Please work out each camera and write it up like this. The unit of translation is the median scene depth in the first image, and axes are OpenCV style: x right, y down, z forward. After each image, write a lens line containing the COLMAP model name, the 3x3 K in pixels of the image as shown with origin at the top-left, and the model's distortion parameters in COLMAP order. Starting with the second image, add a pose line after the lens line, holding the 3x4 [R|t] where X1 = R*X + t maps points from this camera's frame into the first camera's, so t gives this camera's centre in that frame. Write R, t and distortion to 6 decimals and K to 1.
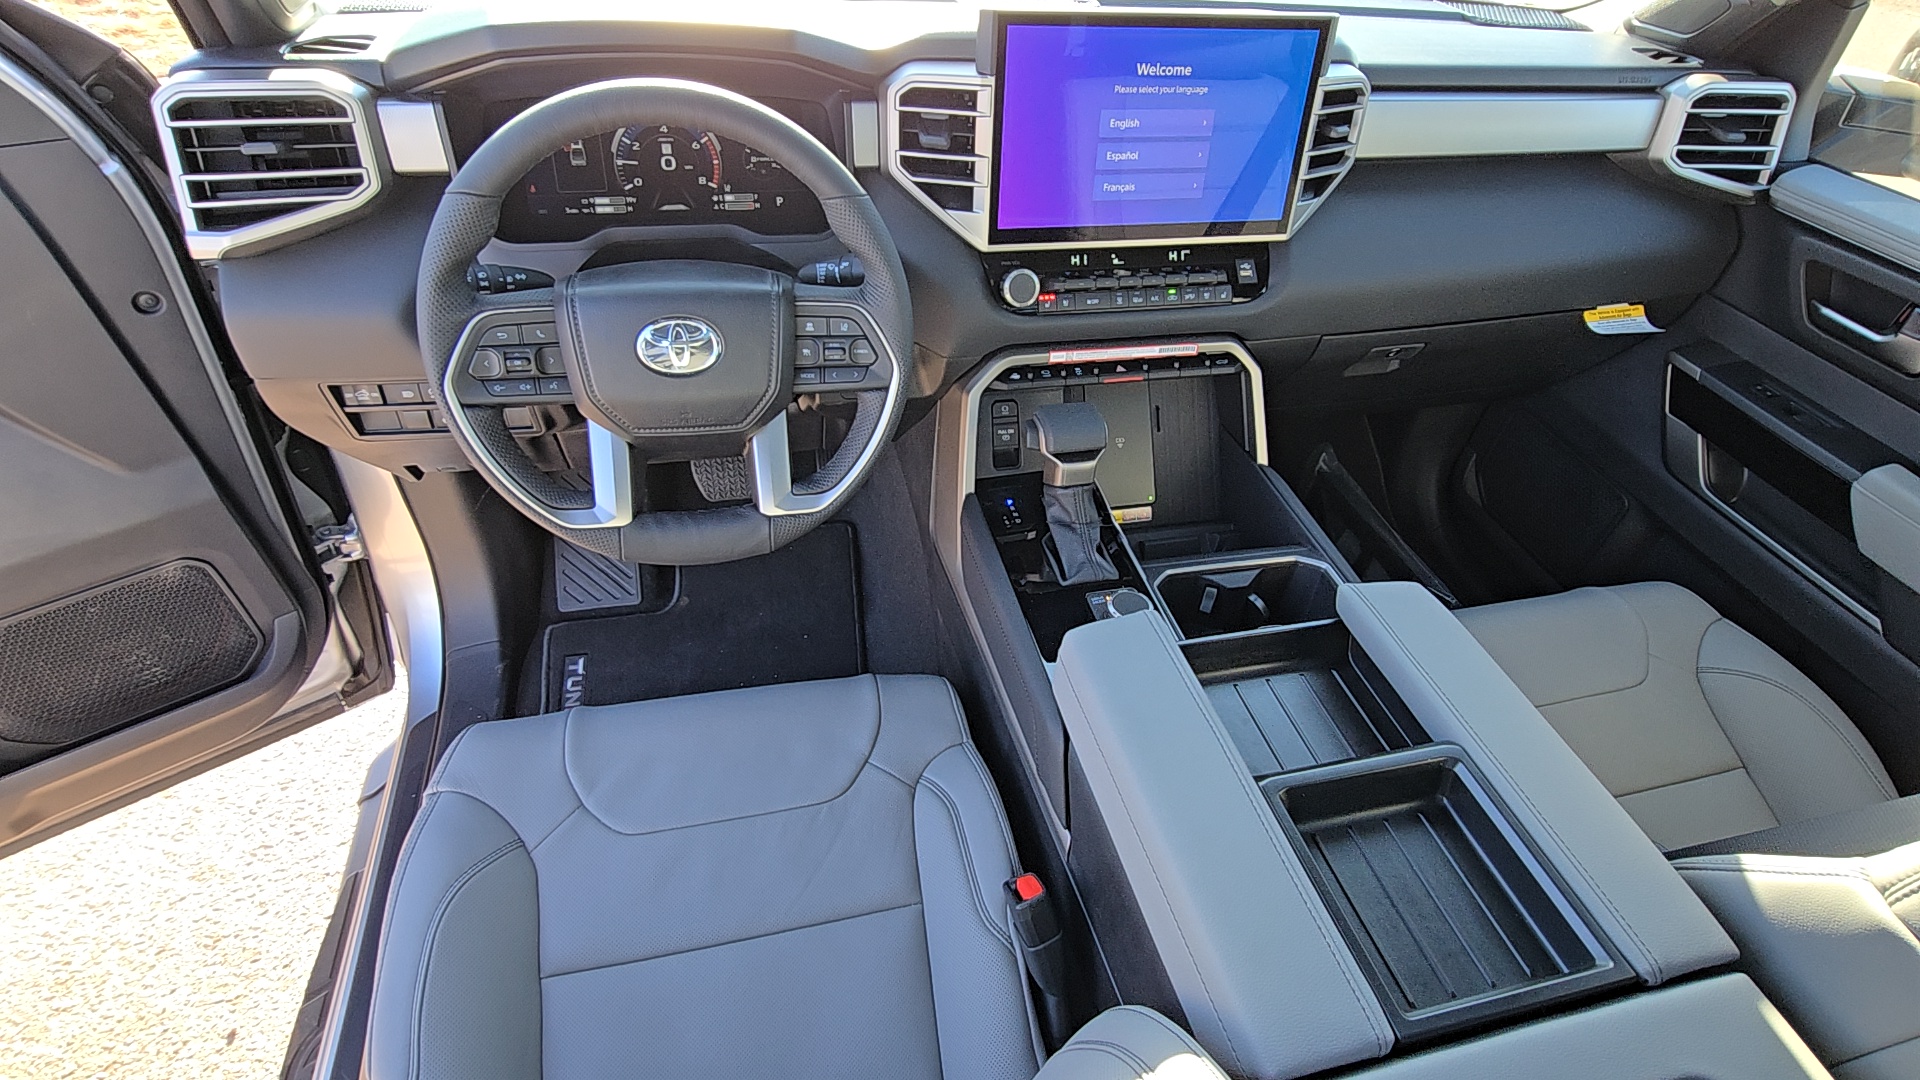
lens RADIAL K [[963.5, 0, 969.8], [0, 963.5, 545.3], [0, 0, 1]] dist [-0.000102, 0.000240]
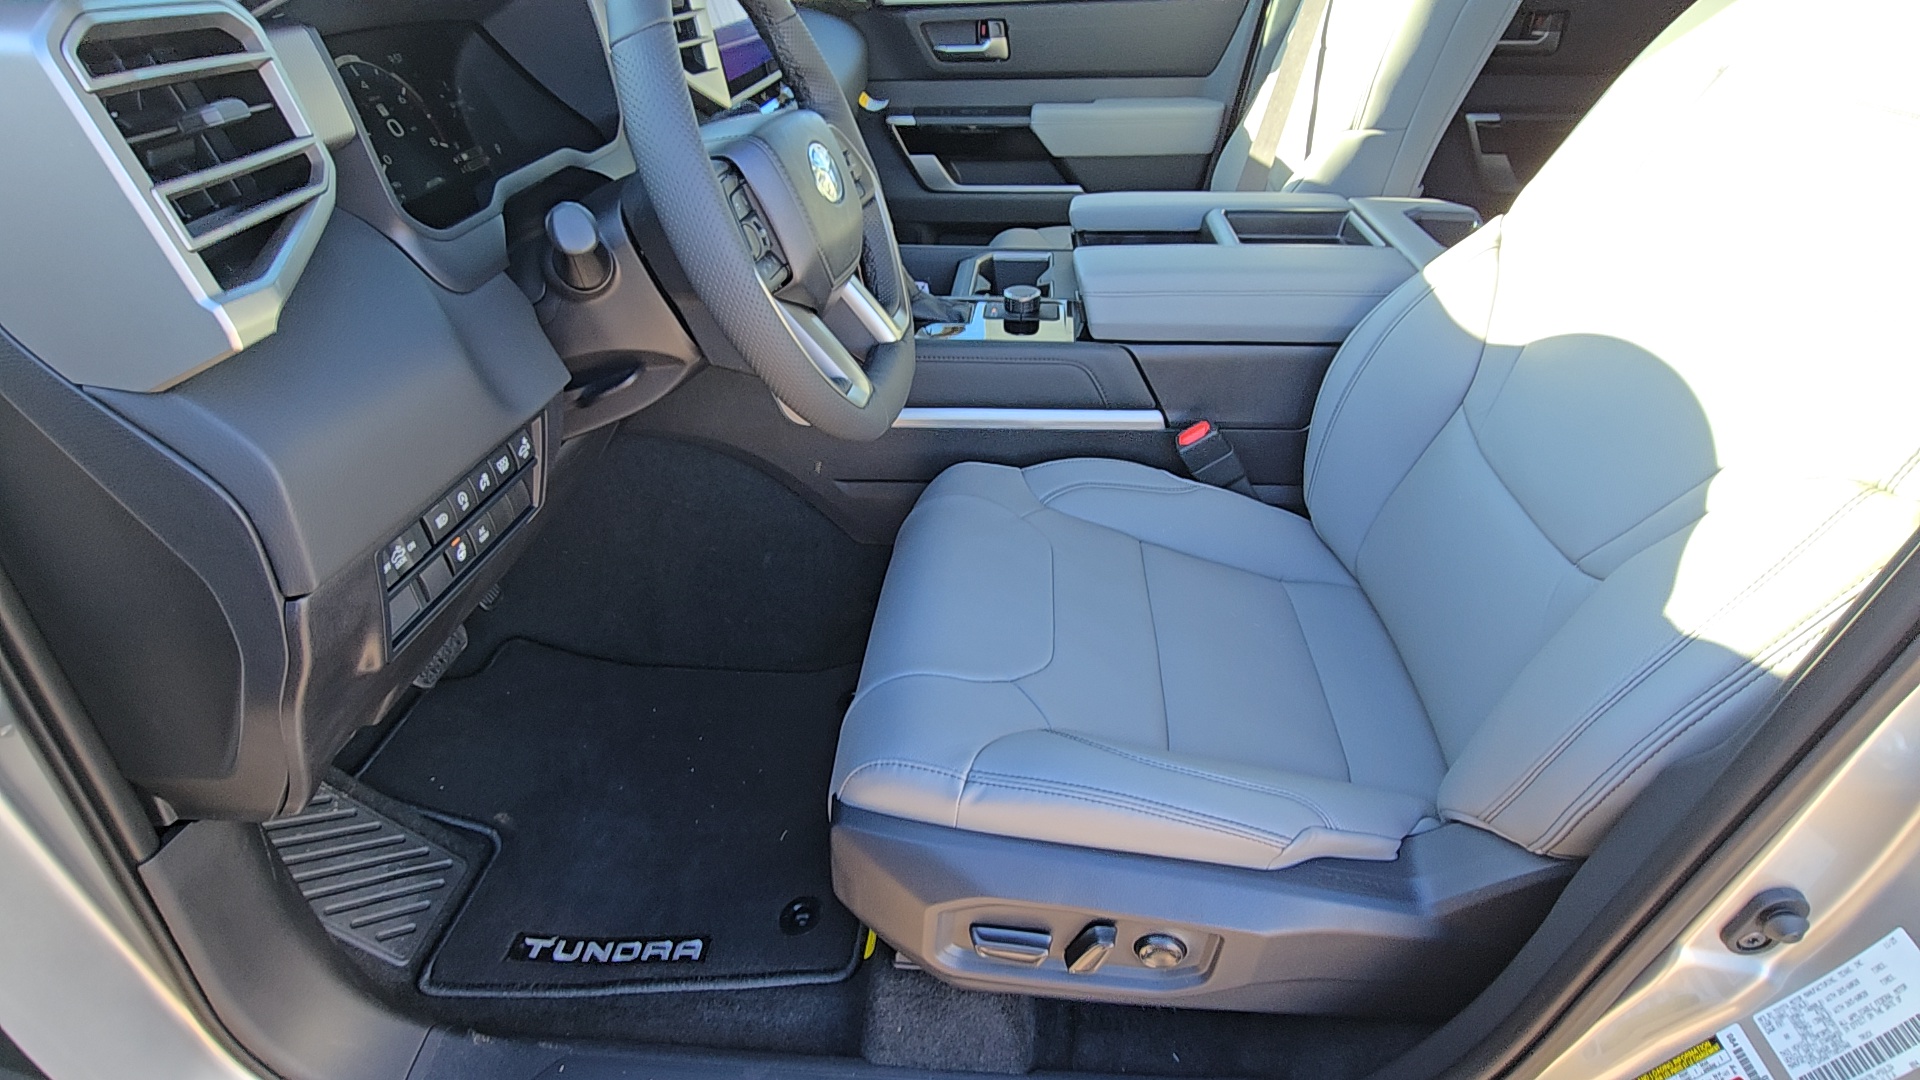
lens RADIAL K [[971.7, 0, 963.9], [0, 971.7, 538.6], [0, 0, 1]] dist [0.001396, 0.000564]
pose [[0.313829, -0.573304, 0.756858, -0.902750], [0.639433, 0.716874, 0.277878, -0.101866], [-0.701881, 0.396754, 0.591565, 0.380877]]
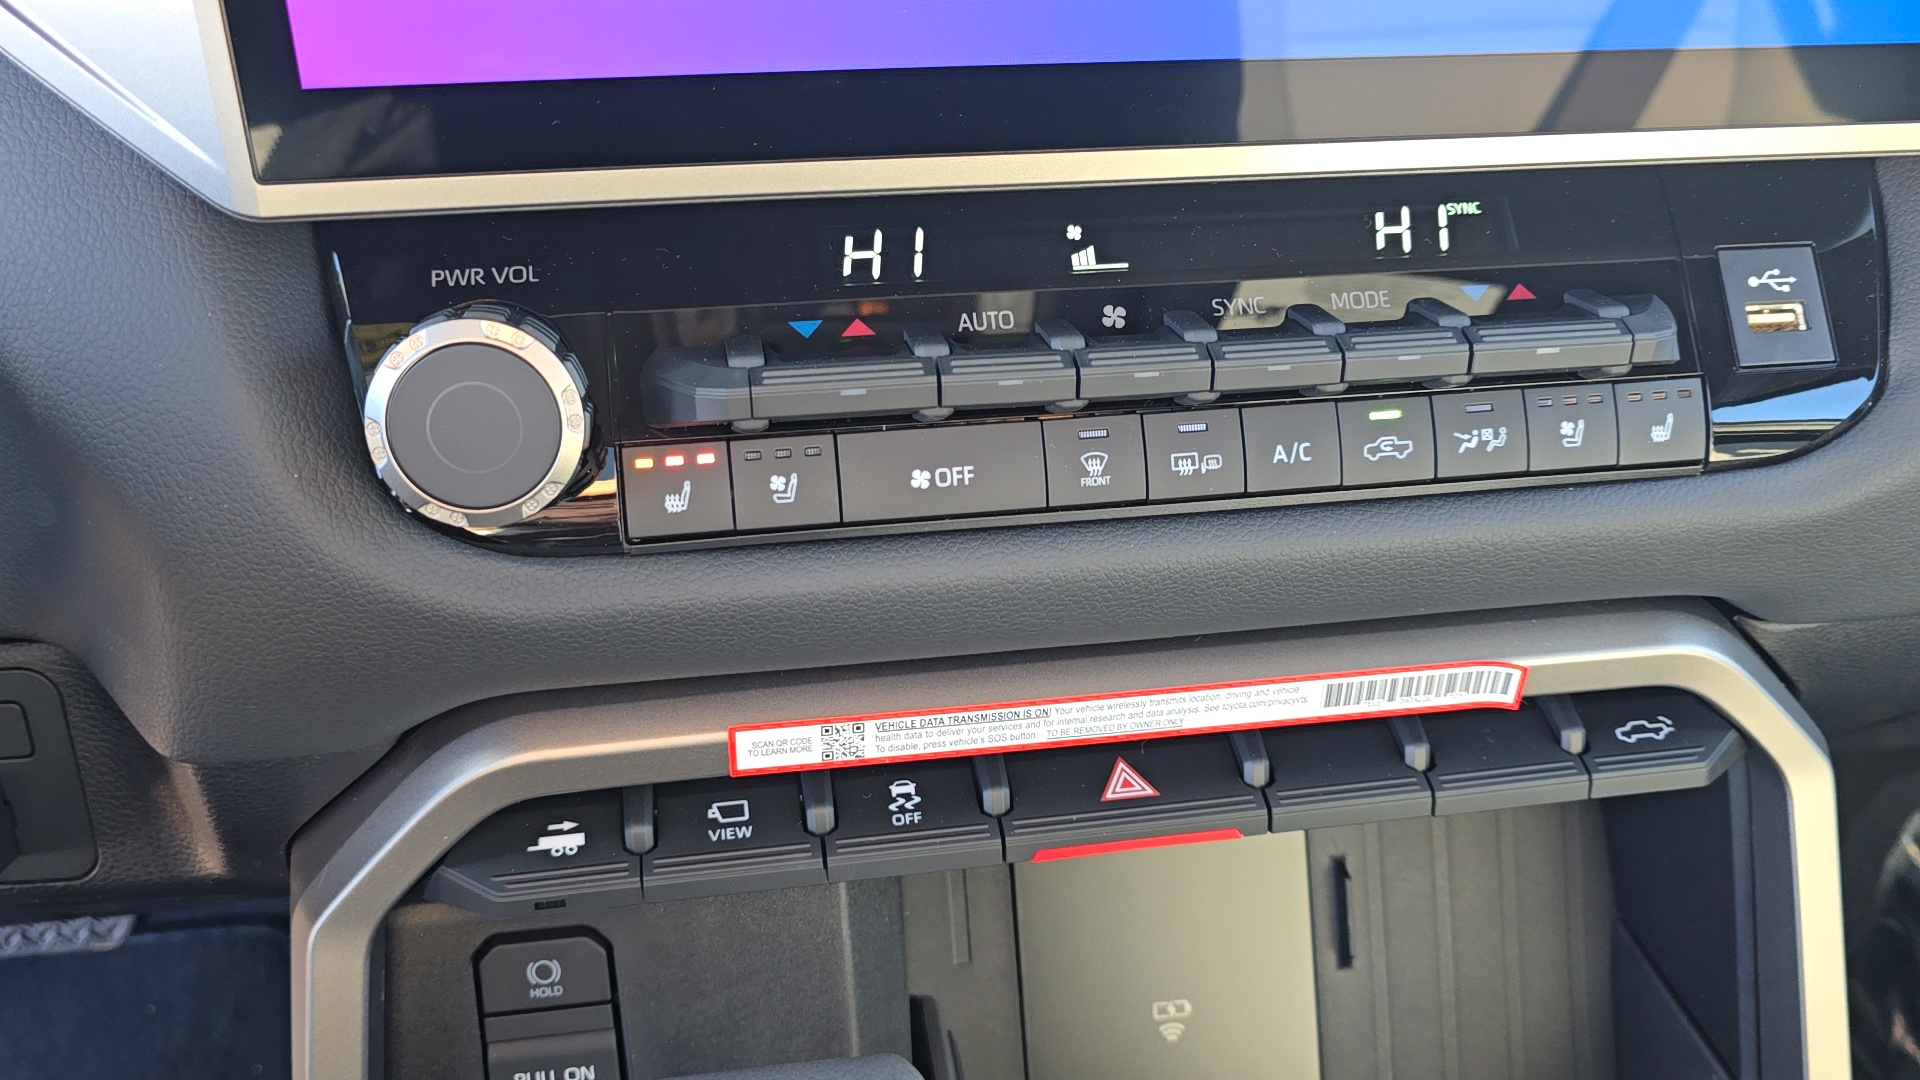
lens RADIAL K [[1587.6, 0, 977.9], [0, 1587.6, 531.3], [0, 0, 1]] dist [-0.001595, 0.007351]
pose [[0.995803, 0.016752, -0.089978, 0.161184], [-0.024490, 0.996029, -0.085596, -0.215308], [0.088187, 0.087440, 0.992259, 0.696084]]
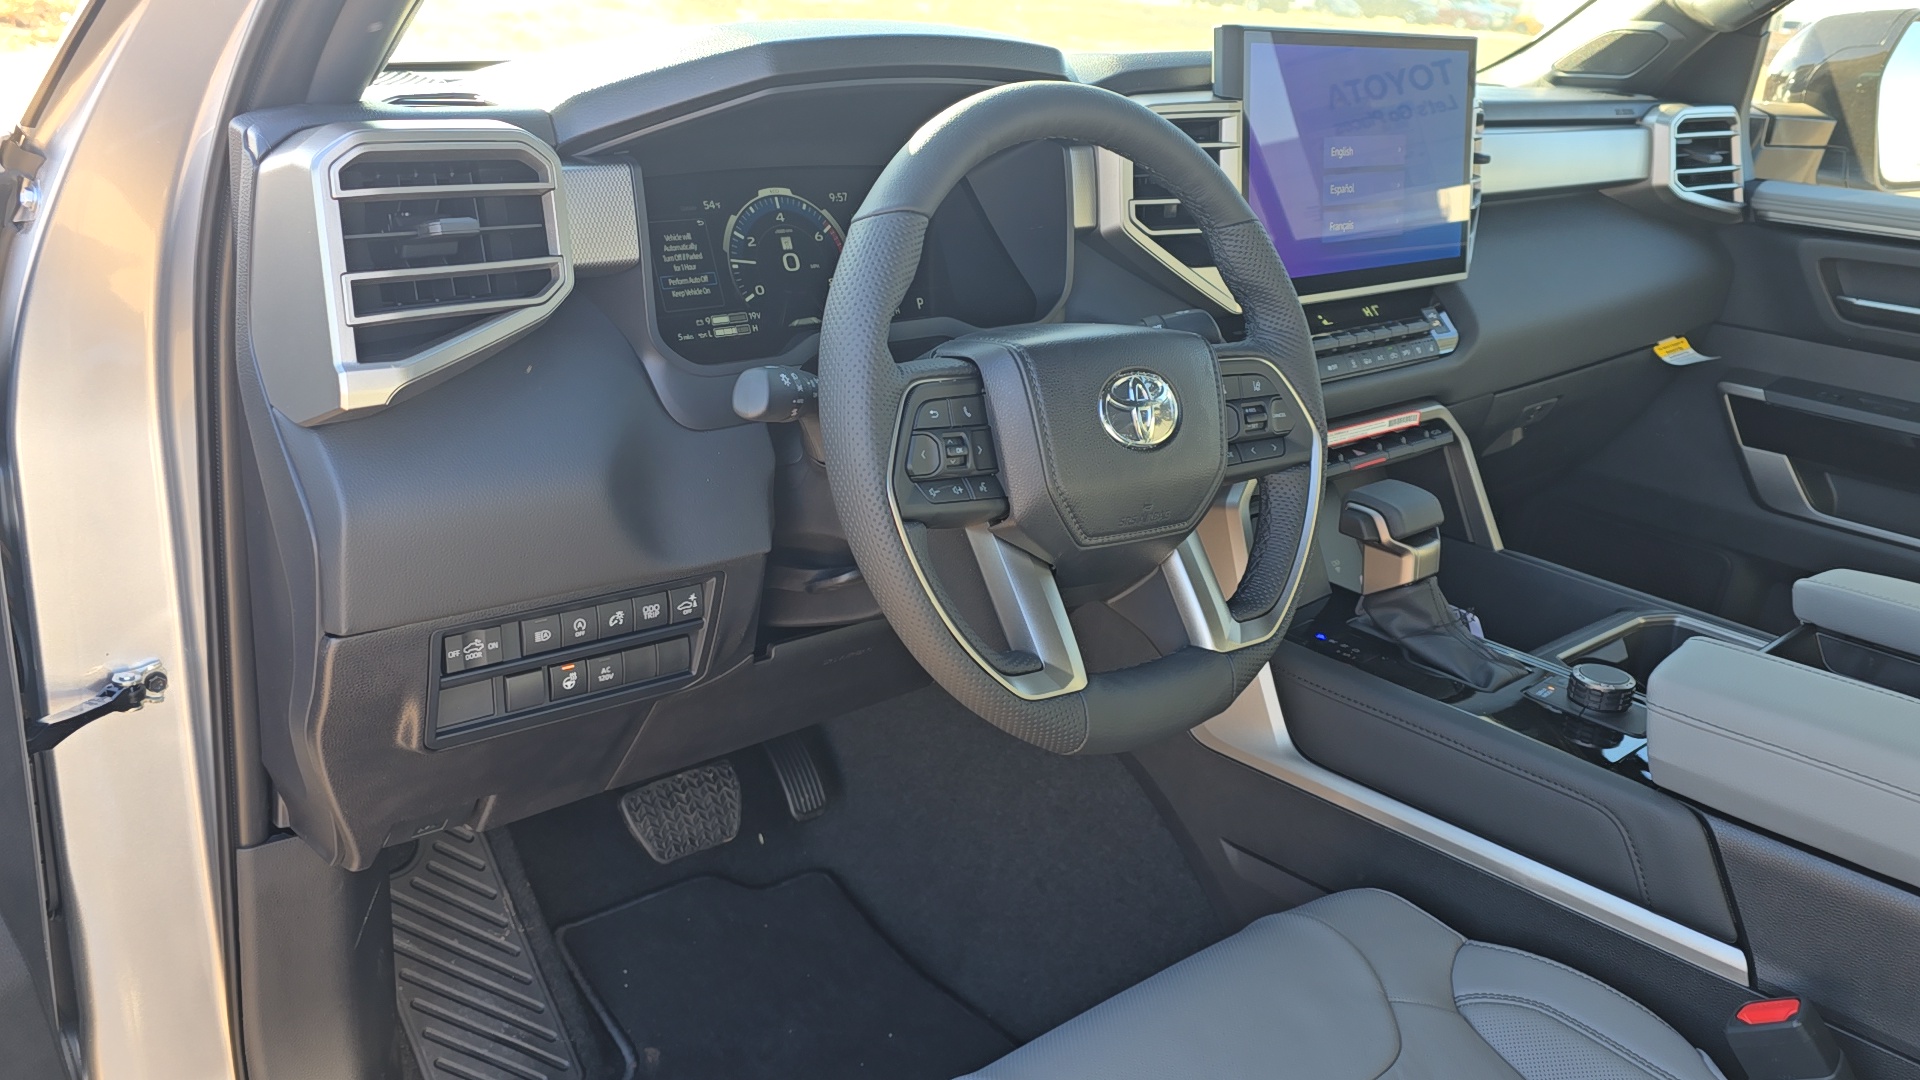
lens RADIAL K [[1587.6, 0, 977.9], [0, 1587.6, 531.3], [0, 0, 1]] dist [-0.001595, 0.007351]
pose [[0.871115, -0.173133, 0.459546, -0.741505], [0.314037, 0.915836, -0.250249, 0.102934], [-0.377543, 0.362310, 0.852169, 0.053961]]
